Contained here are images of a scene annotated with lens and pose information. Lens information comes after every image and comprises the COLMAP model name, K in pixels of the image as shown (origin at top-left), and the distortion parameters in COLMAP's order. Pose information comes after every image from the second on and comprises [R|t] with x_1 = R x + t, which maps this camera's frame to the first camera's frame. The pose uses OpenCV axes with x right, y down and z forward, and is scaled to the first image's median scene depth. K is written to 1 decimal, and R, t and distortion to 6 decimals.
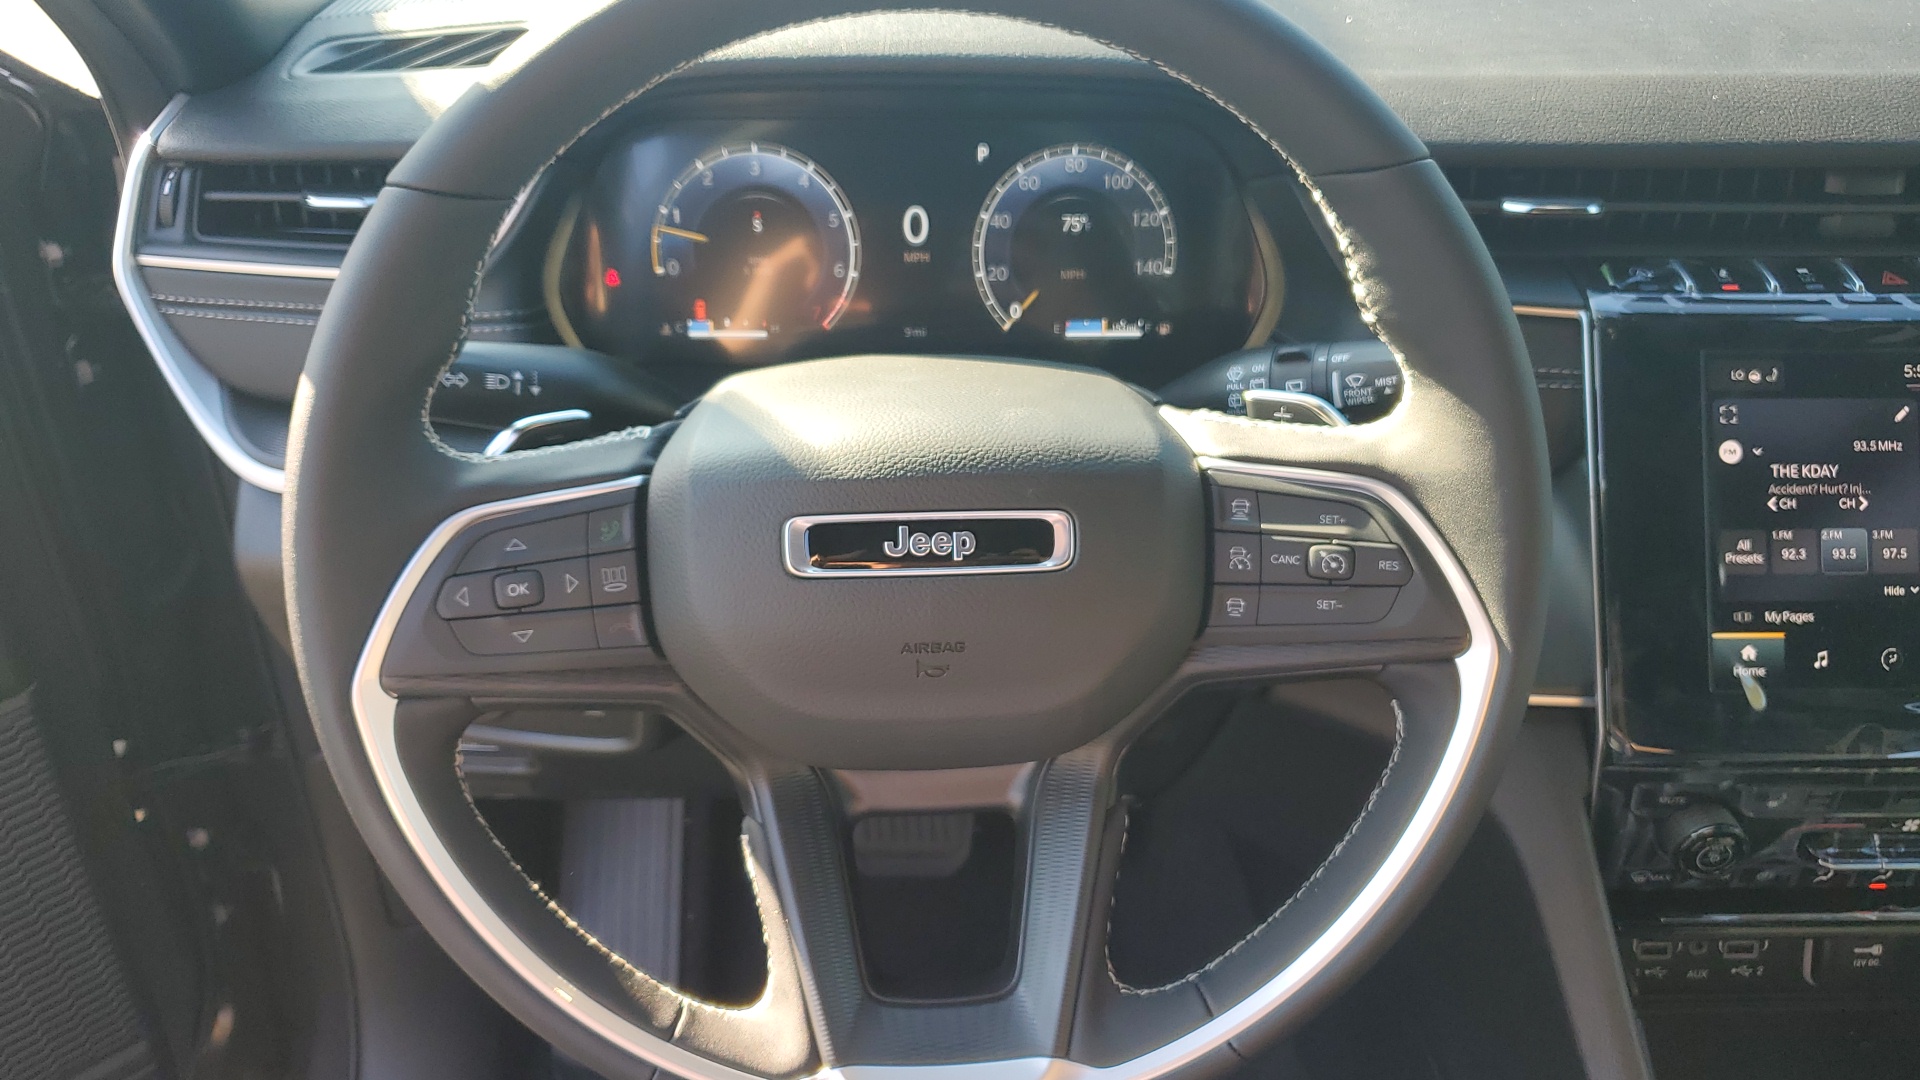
lens RADIAL K [[1501.1, 0, 966.7], [0, 1501.1, 543.6], [0, 0, 1]] dist [0.065386, -0.076055]
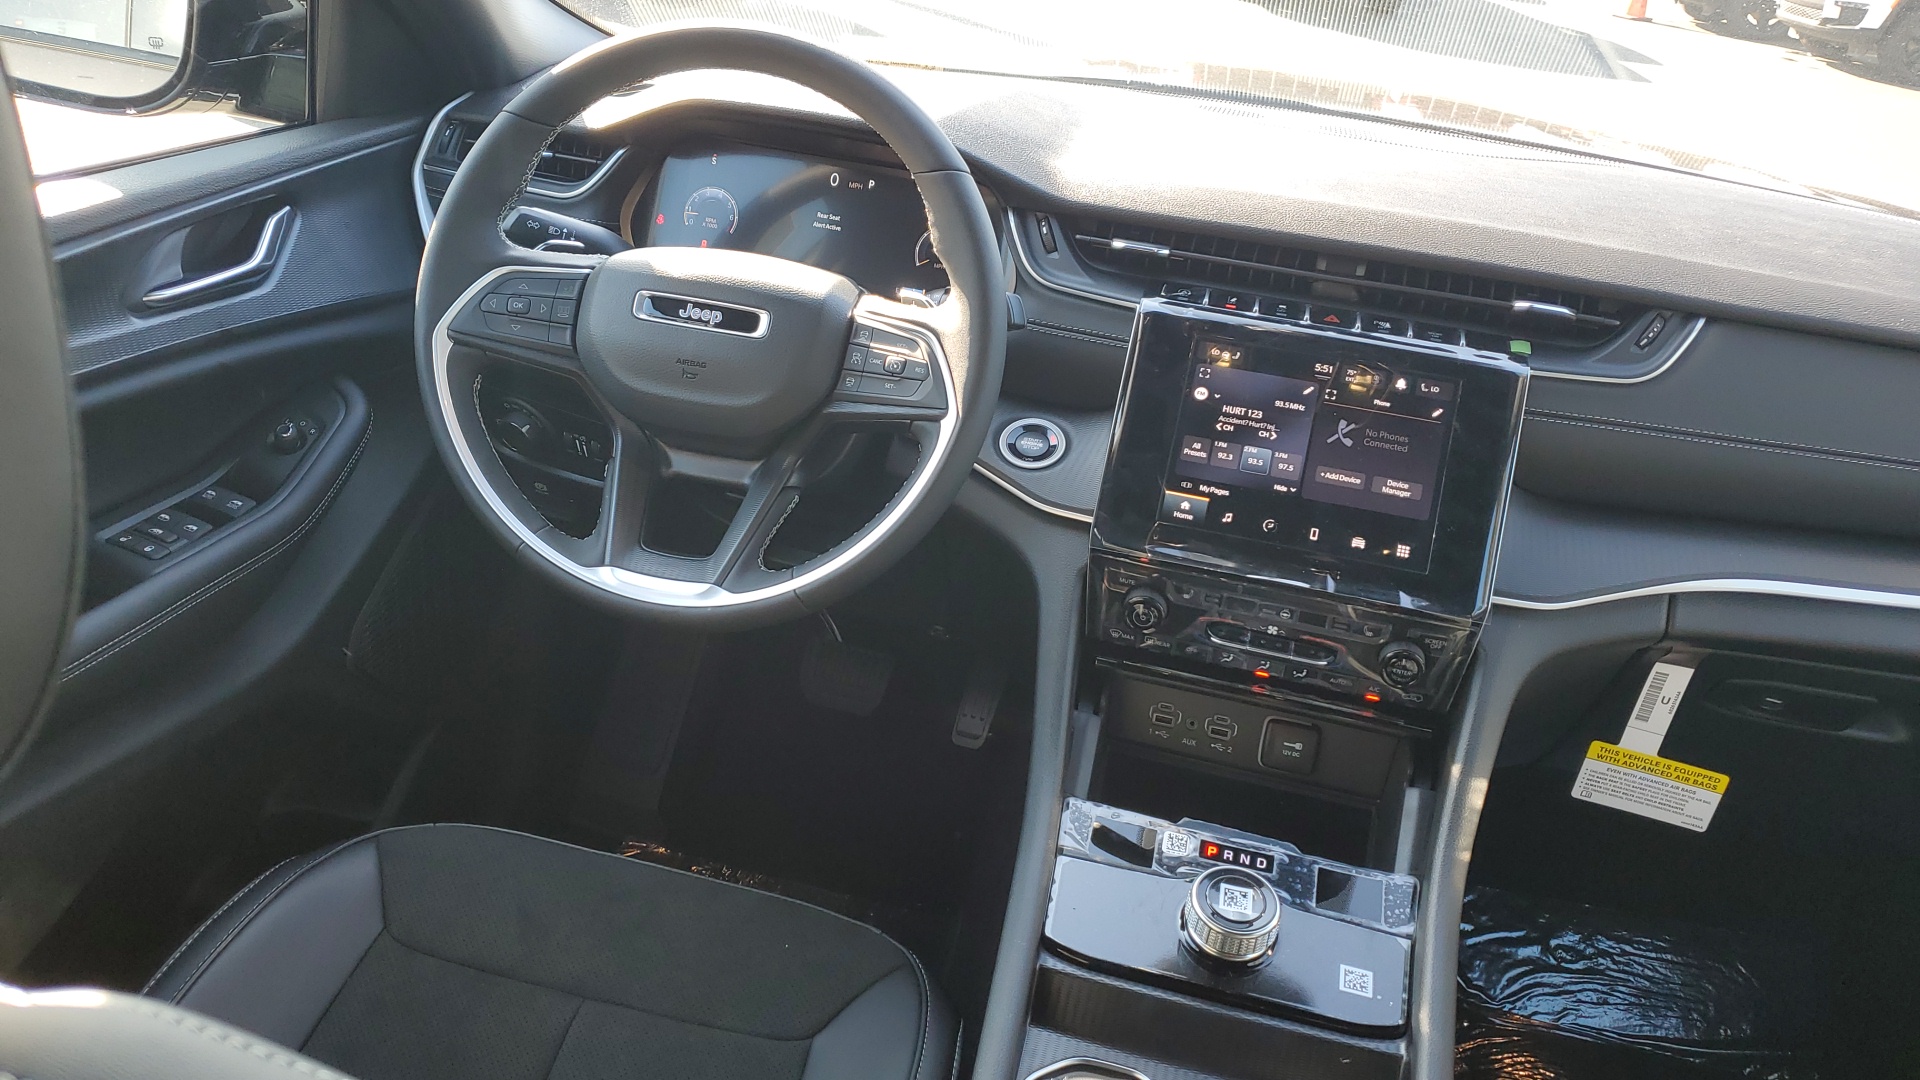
lens RADIAL K [[1501.1, 0, 950.7], [0, 1501.1, 530.5], [0, 0, 1]] dist [0.065386, -0.076055]
pose [[0.958965, 0.192353, -0.208296, 0.752182], [-0.216579, 0.971096, -0.100334, 0.400177], [0.182976, 0.141329, 0.972906, -0.866233]]
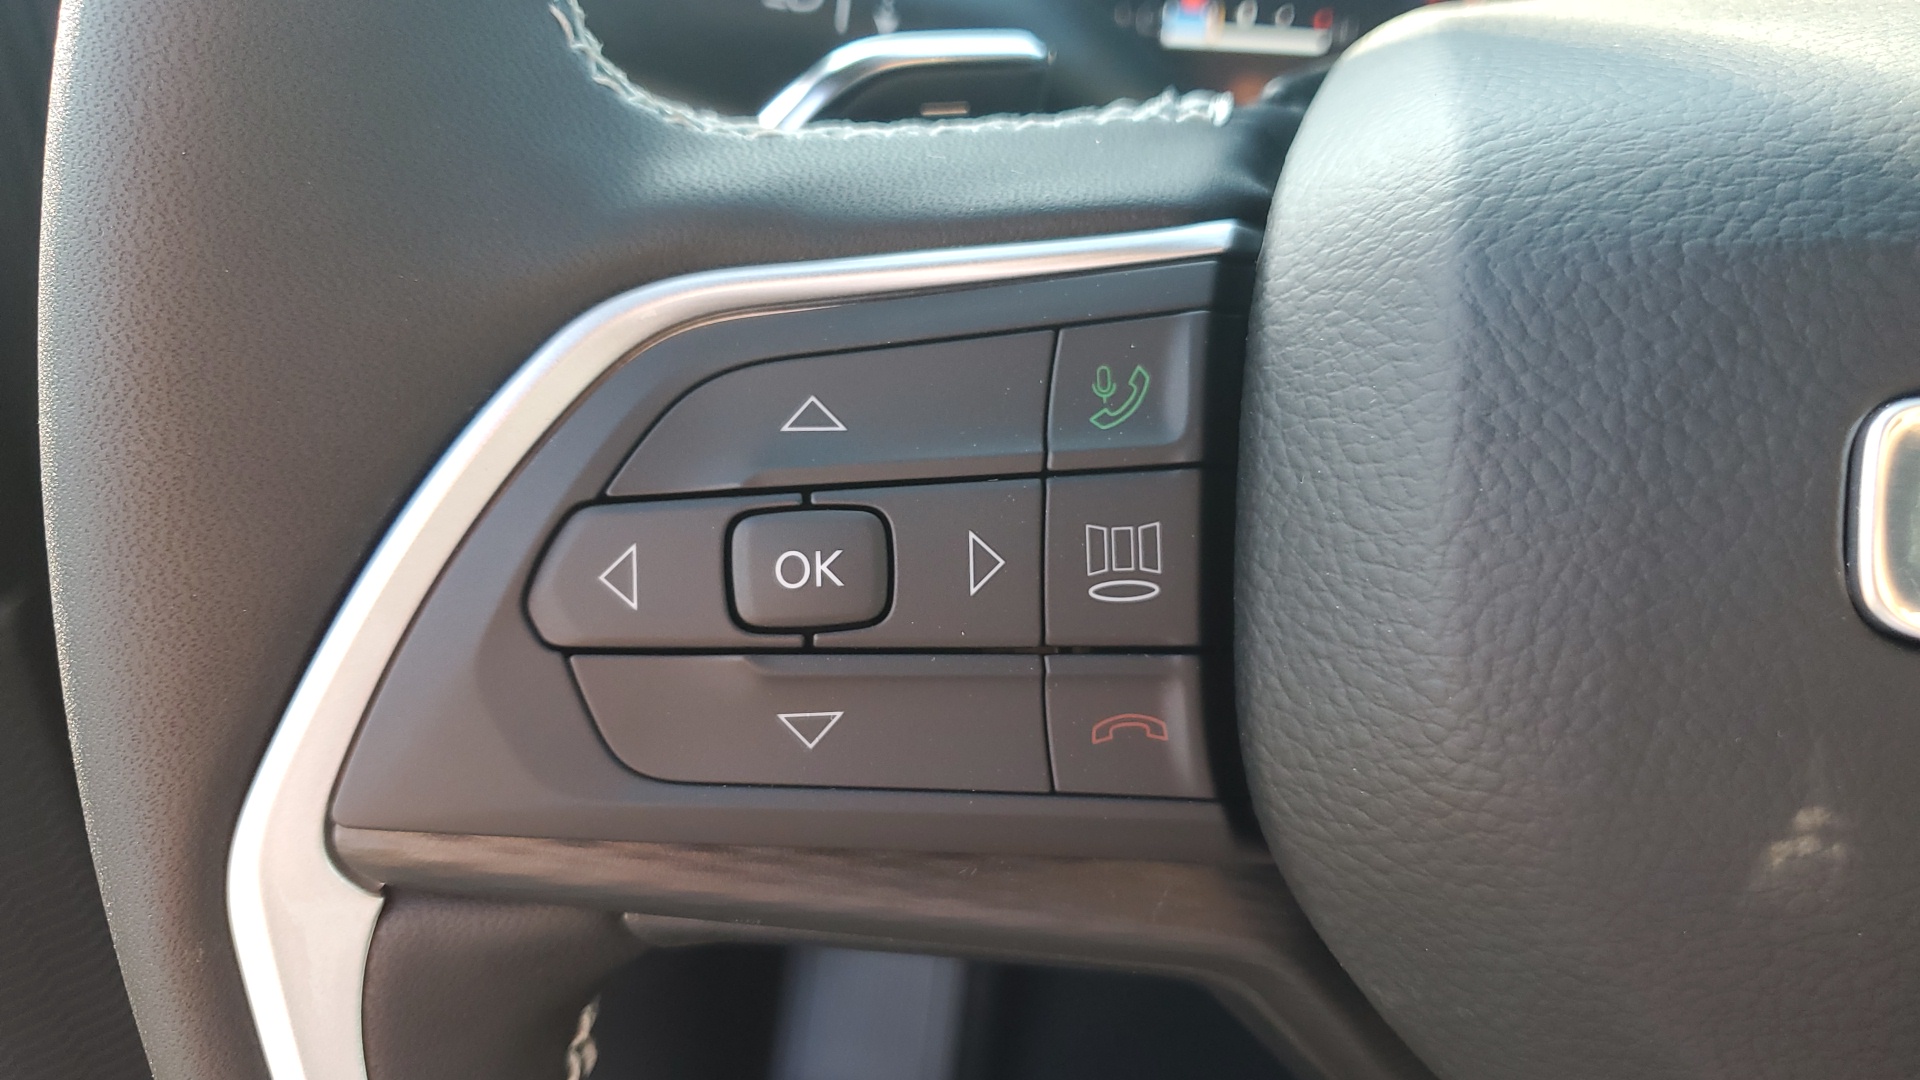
lens RADIAL K [[1501.1, 0, 955.1], [0, 1501.1, 528.4], [0, 0, 1]] dist [0.065386, -0.076055]
pose [[0.983966, 0.101532, -0.146637, -0.219103], [-0.095769, 0.994347, 0.045857, 0.006767], [0.150464, -0.031079, 0.988127, 0.691805]]
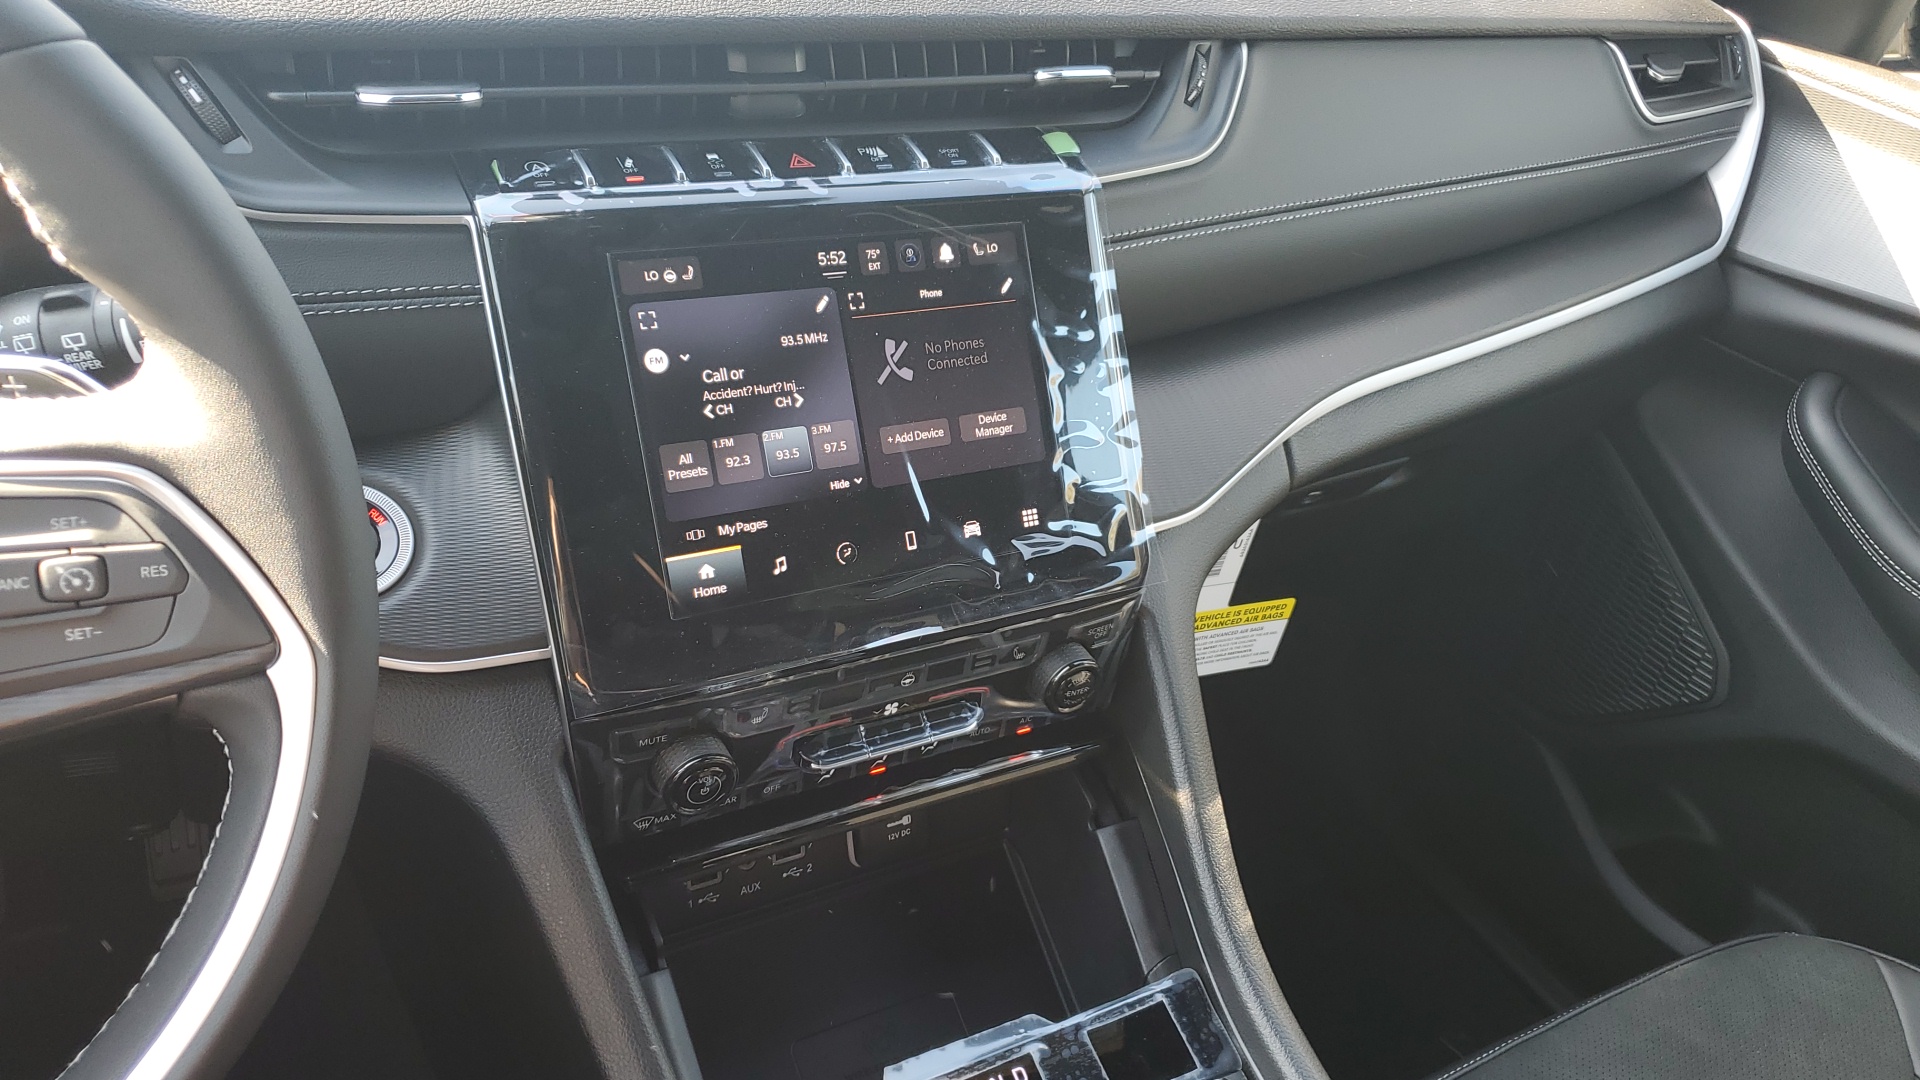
lens RADIAL K [[1501.1, 0, 952.5], [0, 1501.1, 555.1], [0, 0, 1]] dist [0.065386, -0.076055]
pose [[0.884685, -0.164854, 0.436068, 0.295070], [0.130044, 0.985527, 0.108744, -0.024663], [-0.447684, -0.039497, 0.893319, 0.114506]]
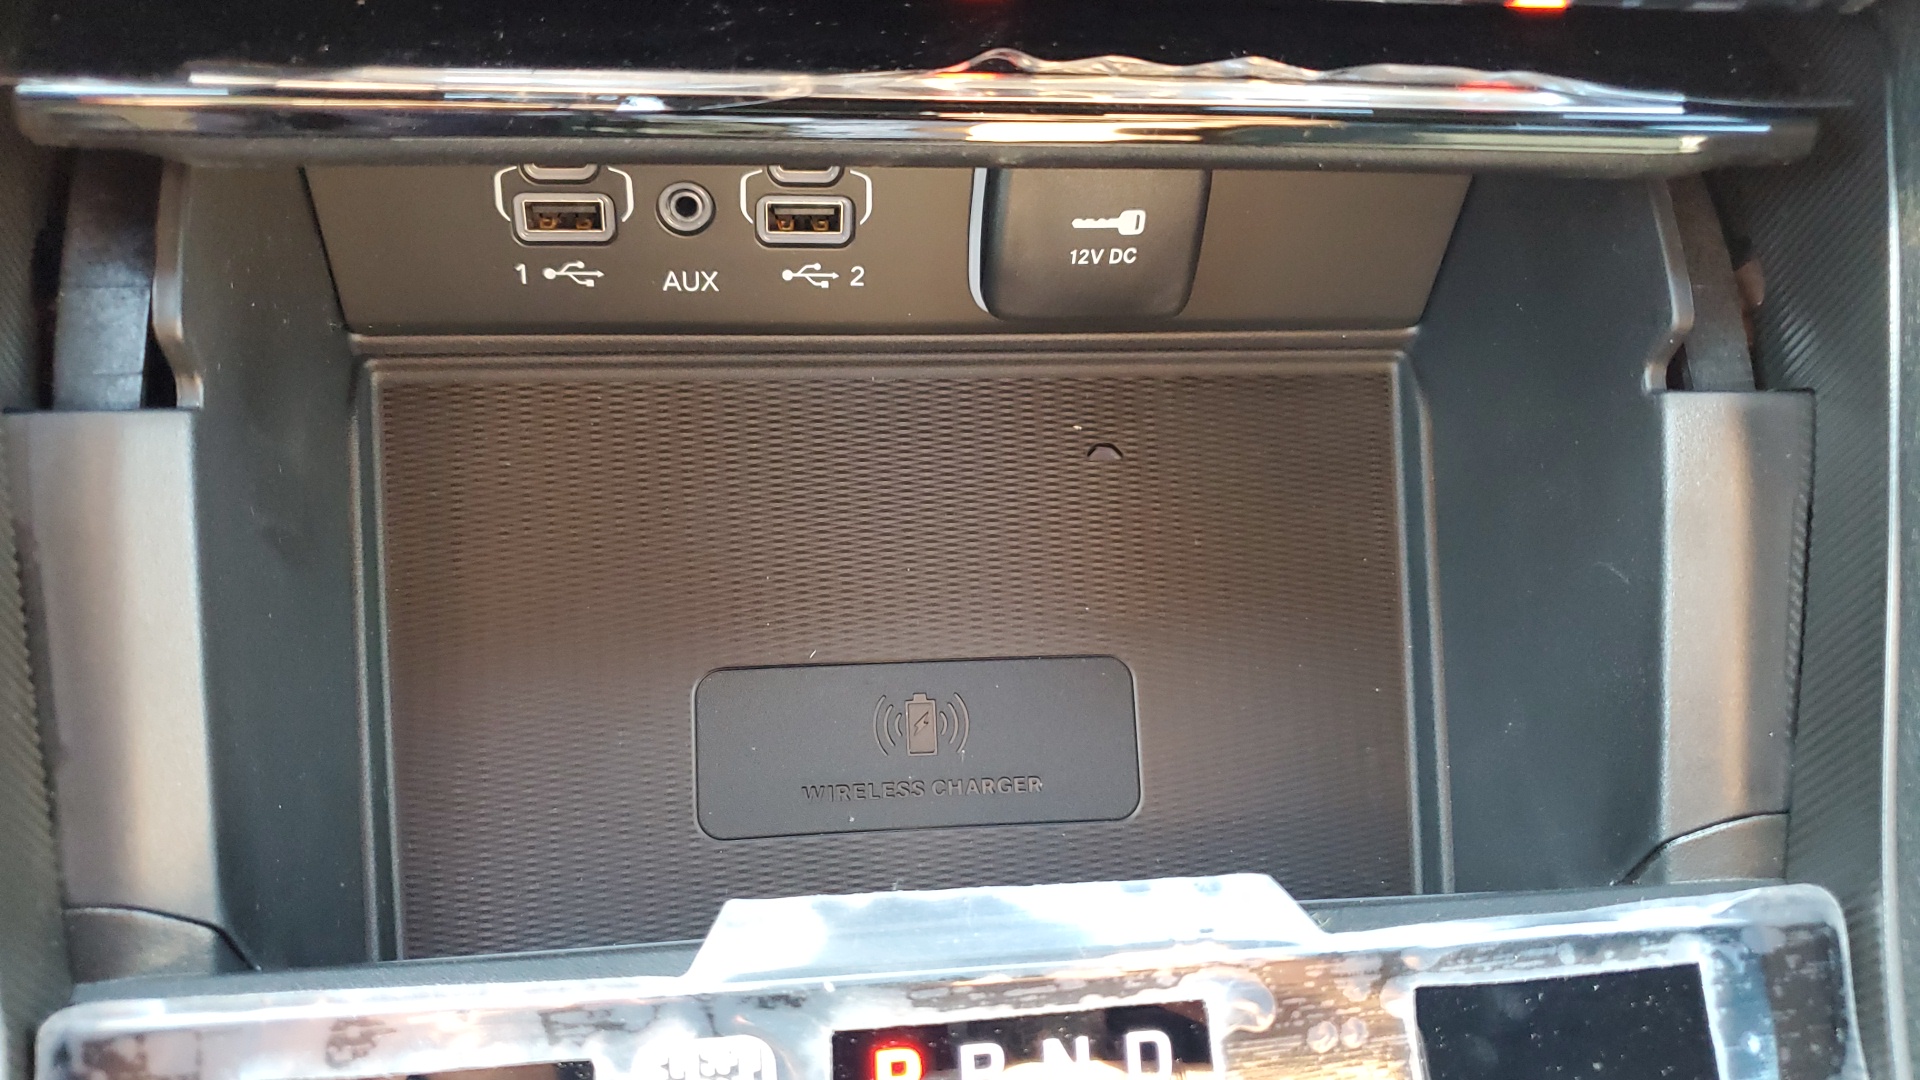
lens RADIAL K [[1501.1, 0, 948.5], [0, 1501.1, 537.7], [0, 0, 1]] dist [0.065386, -0.076055]
pose [[0.994082, -0.004442, 0.108545, 0.719044], [-0.042716, 0.902699, 0.428146, 0.251117], [-0.099885, -0.430249, 0.897167, 0.890314]]
